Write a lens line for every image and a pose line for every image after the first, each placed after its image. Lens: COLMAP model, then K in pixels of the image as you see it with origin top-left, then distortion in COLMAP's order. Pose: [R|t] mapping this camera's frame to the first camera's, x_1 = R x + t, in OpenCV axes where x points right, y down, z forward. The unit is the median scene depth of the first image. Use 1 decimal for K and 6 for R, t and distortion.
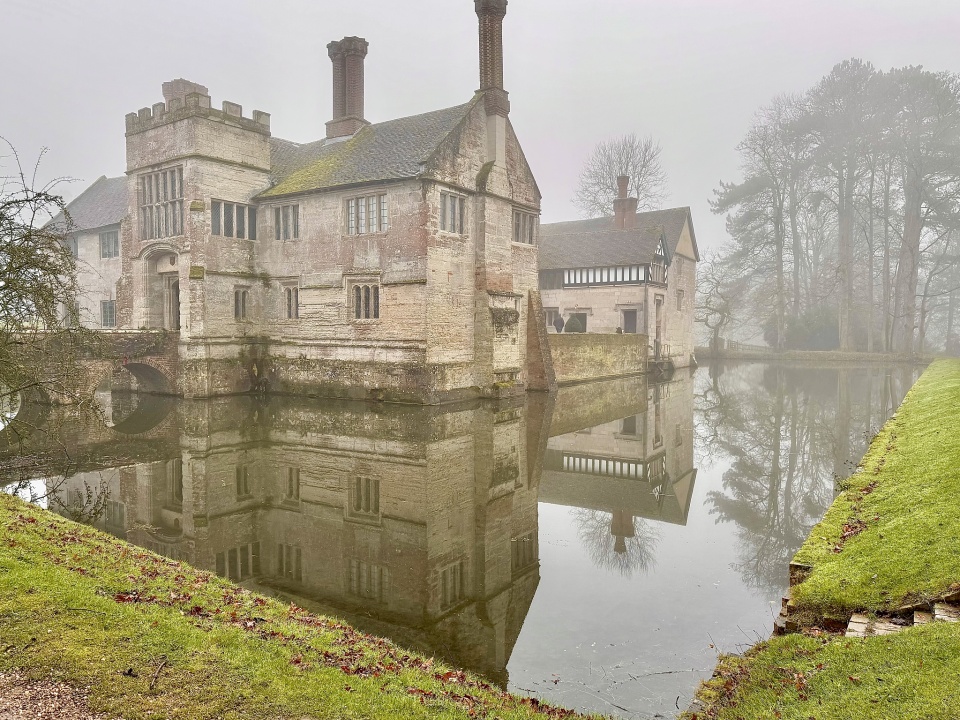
lens RADIAL K [[728.4, 0, 494.6], [0, 728.4, 364.5], [0, 0, 1]] dist [0.033394, -0.023521]
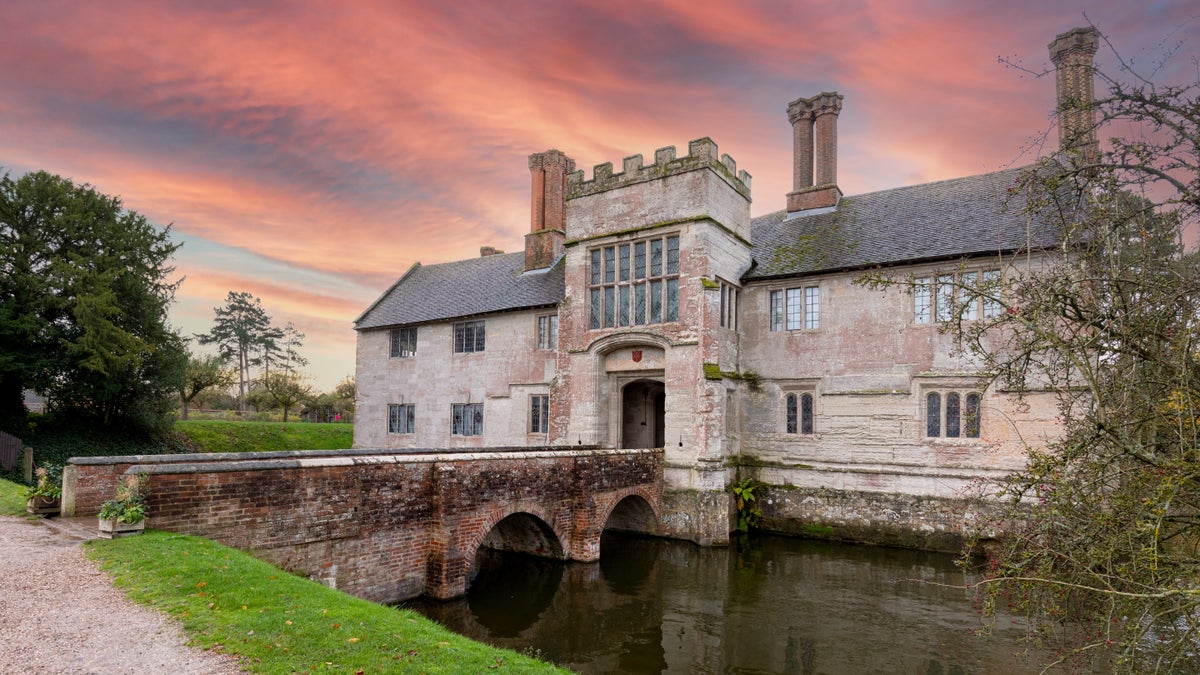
lens RADIAL K [[644.6, 0, 600.2], [0, 644.6, 405.5], [0, 0, 1]] dist [-0.004676, 0.005730]
pose [[0.999557, 0.015633, 0.025322, -0.524780], [-0.013458, 0.996383, -0.083901, -0.035073], [-0.026542, 0.083523, 0.996152, 0.354659]]
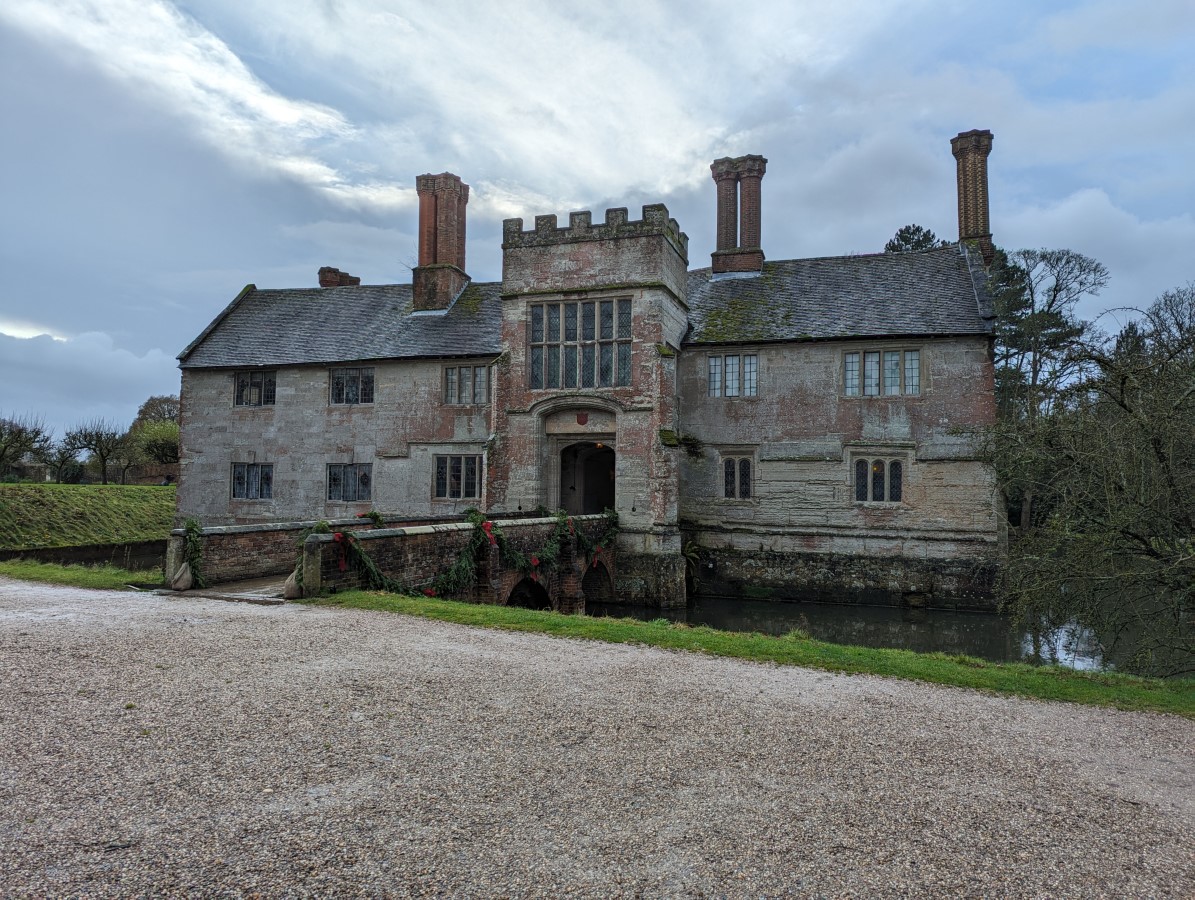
lens RADIAL K [[839.3, 0, 593.5], [0, 839.3, 448.4], [0, 0, 1]] dist [0.059484, -0.008939]
pose [[0.956975, 0.025801, 0.289019, -0.715591], [0.001927, 0.995452, -0.095245, -0.032229], [-0.290162, 0.091705, 0.952573, 0.199585]]
